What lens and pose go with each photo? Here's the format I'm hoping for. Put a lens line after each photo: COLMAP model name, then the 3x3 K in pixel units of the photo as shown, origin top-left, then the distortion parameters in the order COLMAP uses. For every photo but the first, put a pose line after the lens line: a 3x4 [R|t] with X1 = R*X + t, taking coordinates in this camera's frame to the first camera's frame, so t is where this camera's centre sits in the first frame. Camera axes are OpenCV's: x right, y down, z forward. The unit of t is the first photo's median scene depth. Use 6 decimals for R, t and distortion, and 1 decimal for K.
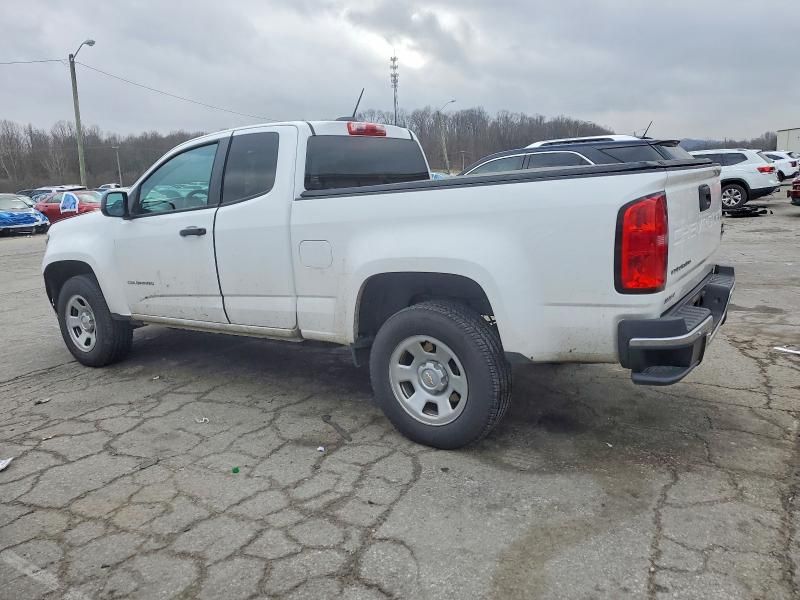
lens RADIAL K [[617.0, 0, 398.1], [0, 617.0, 298.1], [0, 0, 1]] dist [0.012270, 0.020881]
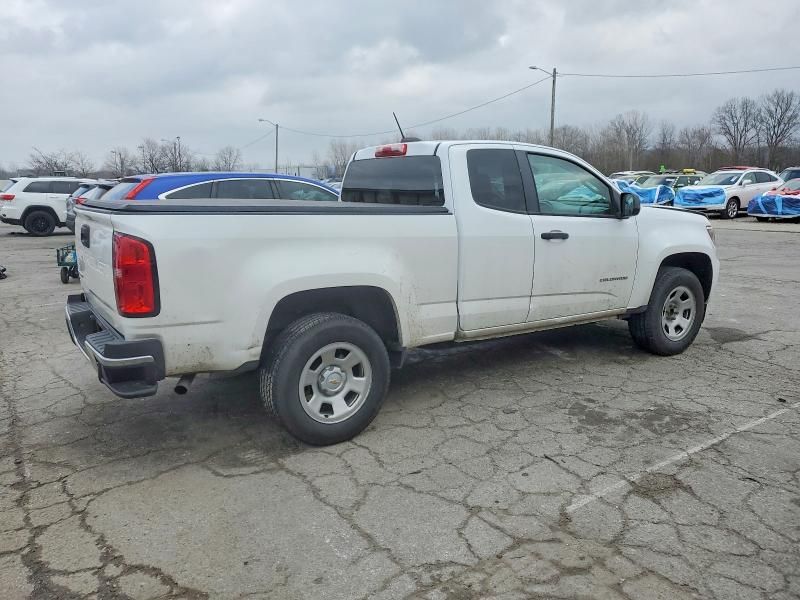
lens RADIAL K [[617.0, 0, 396.1], [0, 617.0, 302.6], [0, 0, 1]] dist [0.012270, 0.020881]
pose [[-0.357313, 0.237165, -0.903371, 0.989583], [-0.150642, 0.939925, 0.306346, -0.375797], [0.921756, 0.245547, -0.300121, 1.476767]]
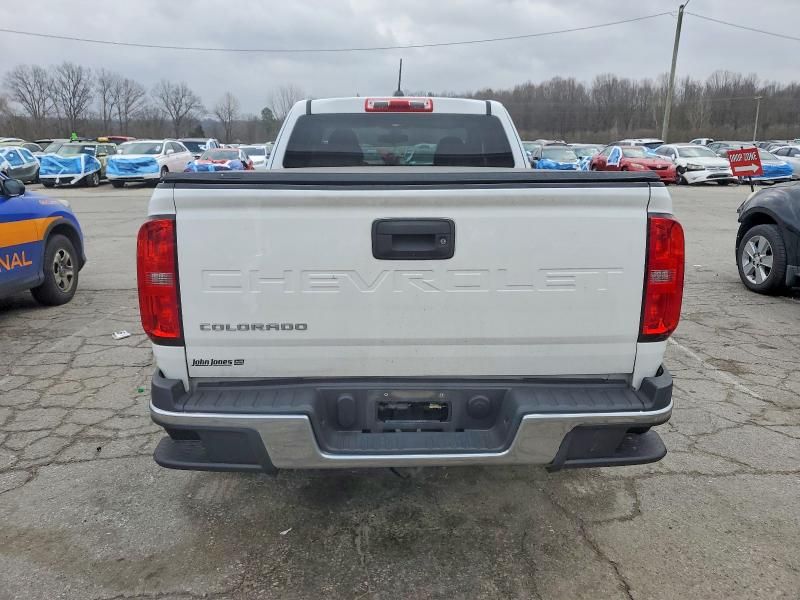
lens RADIAL K [[617.0, 0, 399.0], [0, 617.0, 299.5], [0, 0, 1]] dist [0.012270, 0.020881]
pose [[0.593236, 0.243977, -0.767168, 0.746557], [-0.185167, 0.968772, 0.164905, -0.156902], [0.783444, 0.044227, 0.619887, 0.484074]]
